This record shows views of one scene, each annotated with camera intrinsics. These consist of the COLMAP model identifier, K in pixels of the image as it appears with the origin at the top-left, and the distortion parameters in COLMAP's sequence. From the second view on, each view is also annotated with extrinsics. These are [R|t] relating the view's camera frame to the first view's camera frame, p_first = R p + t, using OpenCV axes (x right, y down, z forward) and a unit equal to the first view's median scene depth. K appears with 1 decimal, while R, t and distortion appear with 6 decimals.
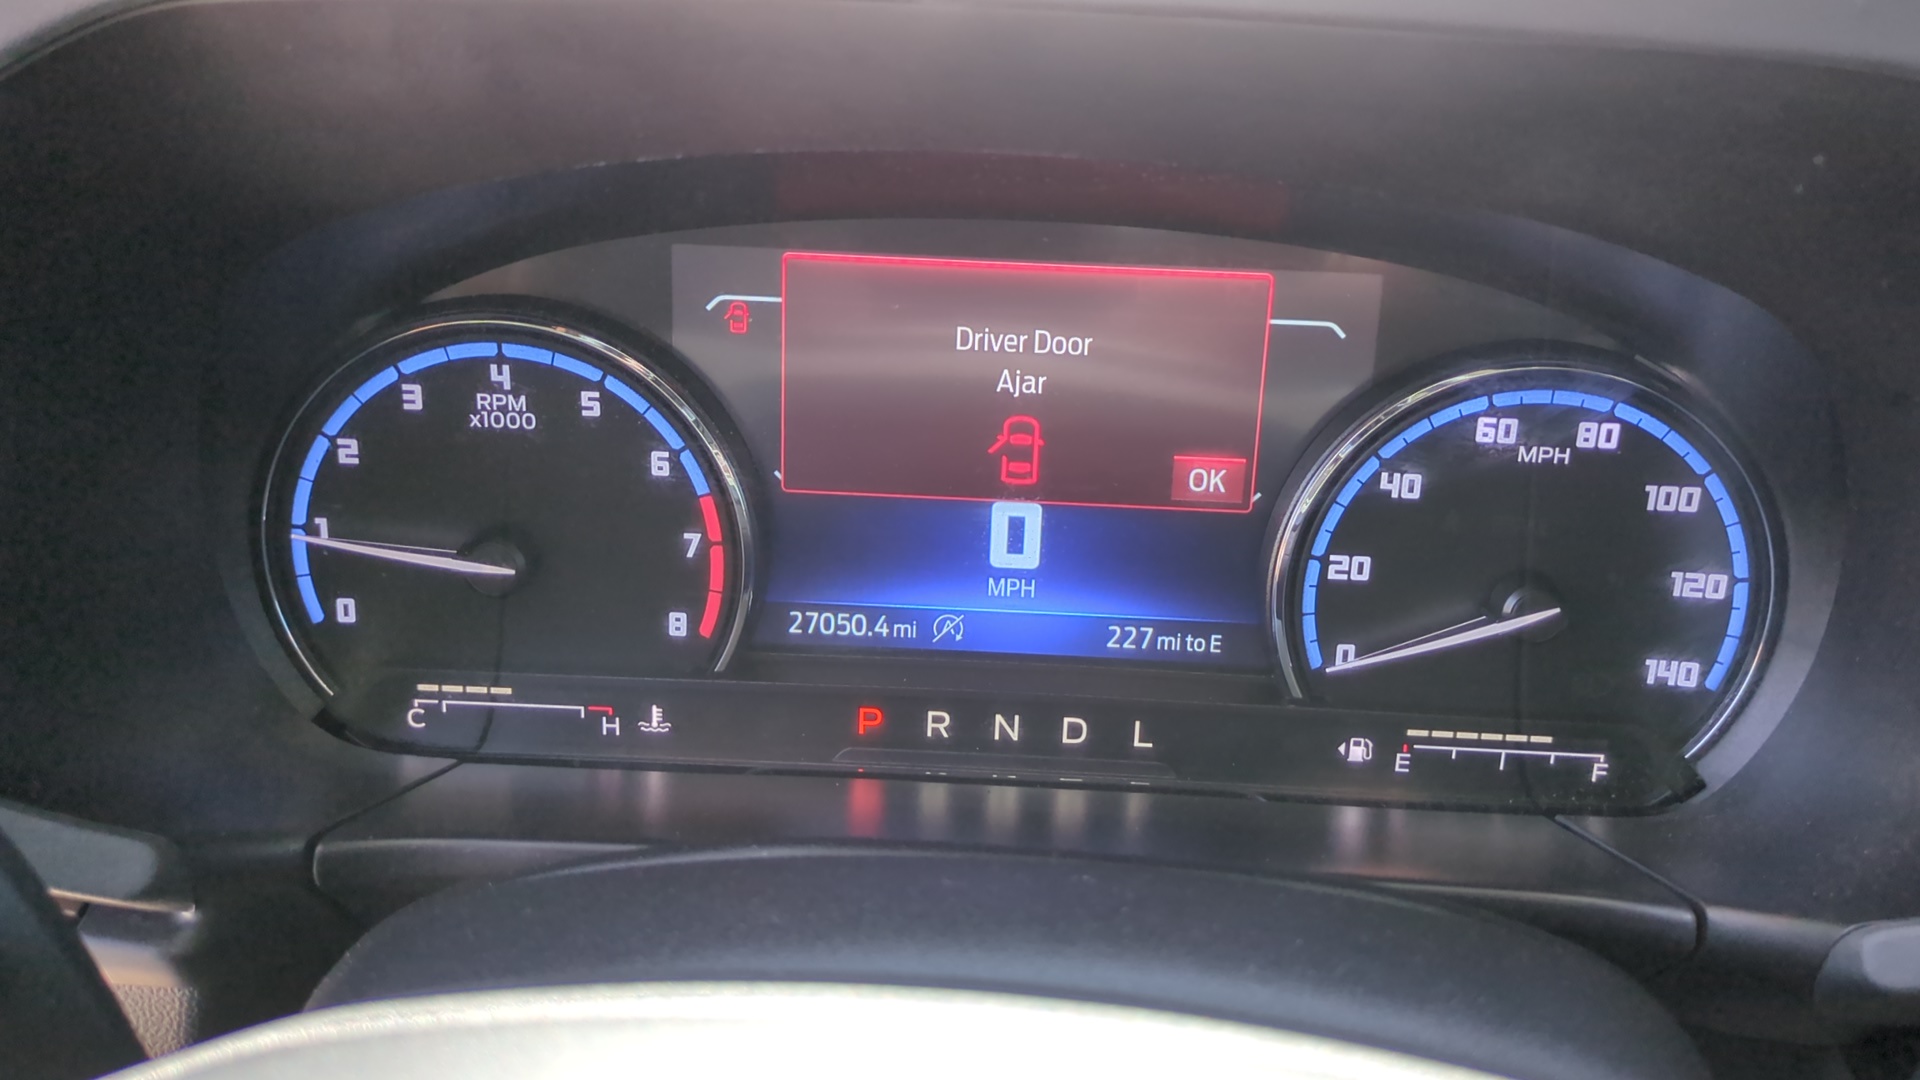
lens RADIAL K [[1651.1, 0, 979.2], [0, 1651.1, 509.7], [0, 0, 1]] dist [0.063381, -0.085190]
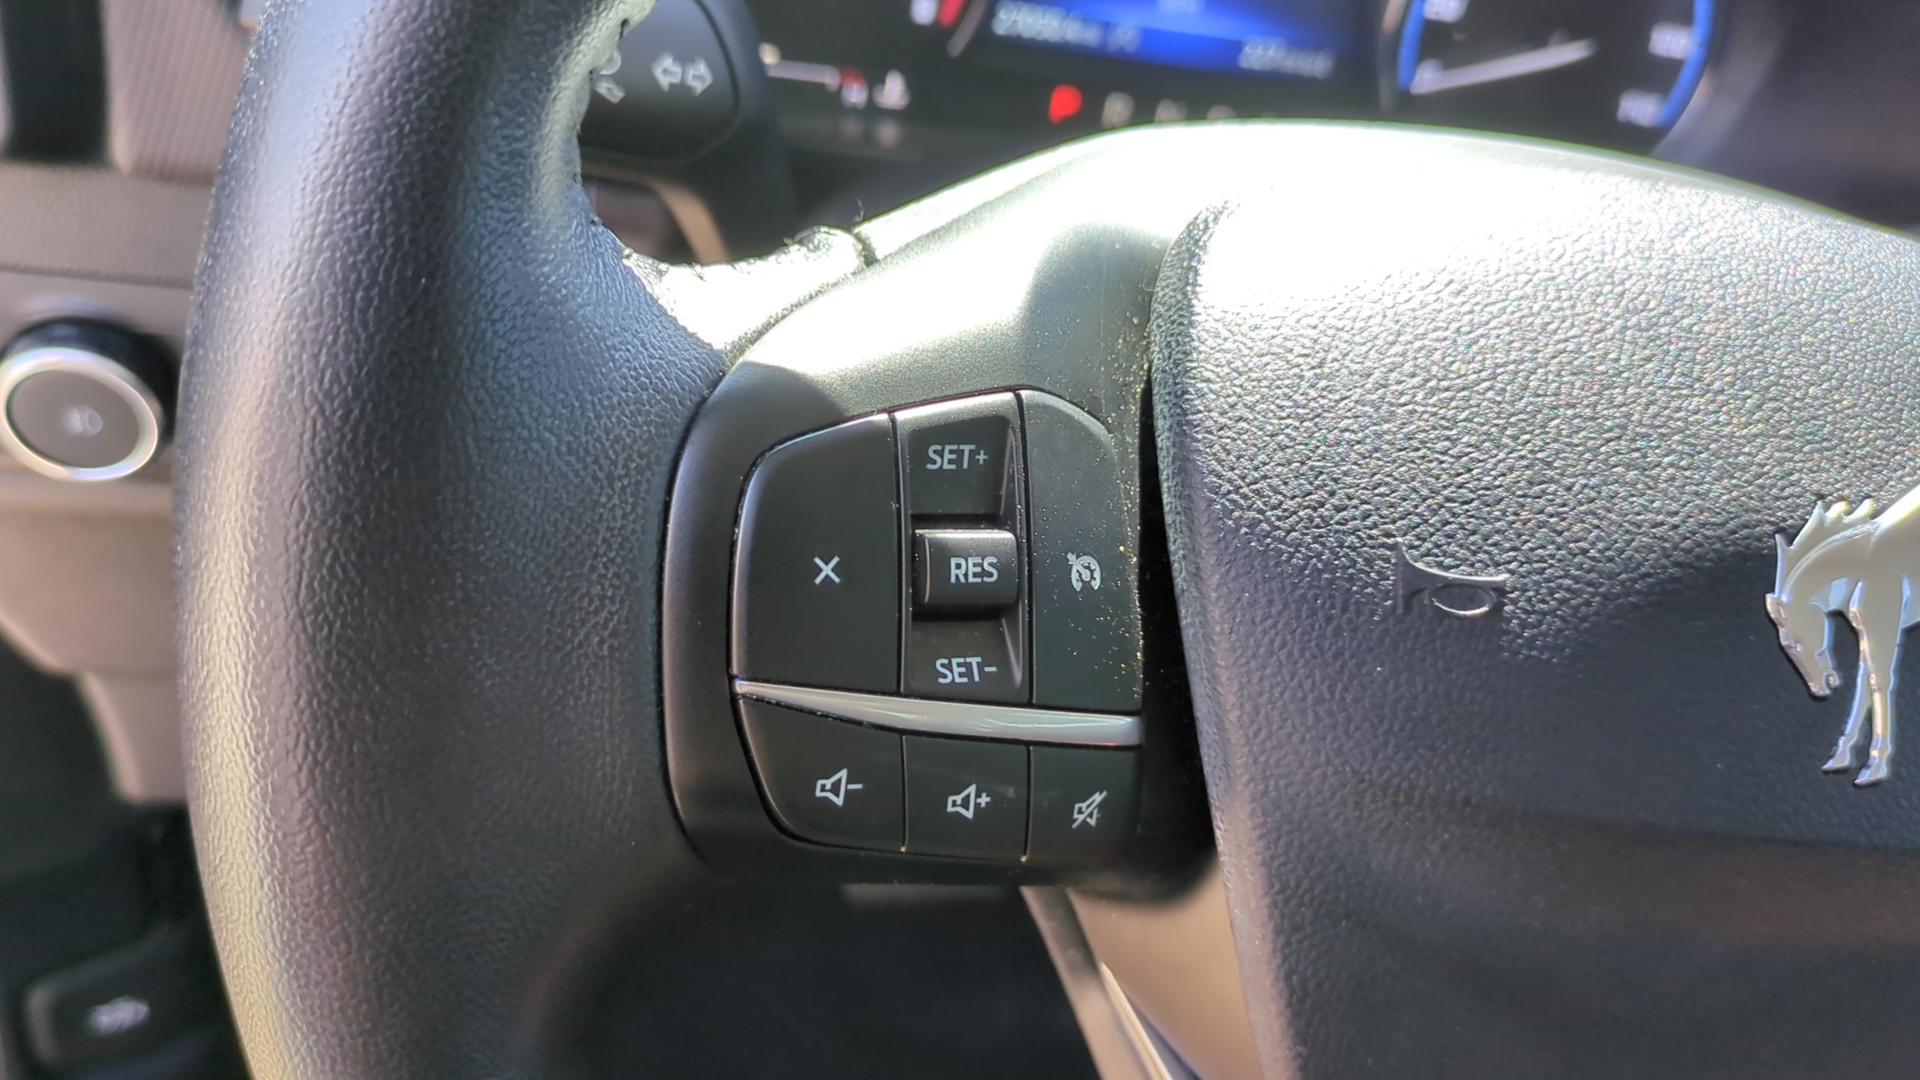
lens RADIAL K [[1651.1, 0, 979.2], [0, 1651.1, 509.7], [0, 0, 1]] dist [0.063381, -0.085190]
pose [[0.965392, 0.014413, 0.260405, -0.457742], [-0.072723, 0.973747, 0.215706, 0.164087], [-0.250460, -0.227178, 0.941095, -0.220566]]
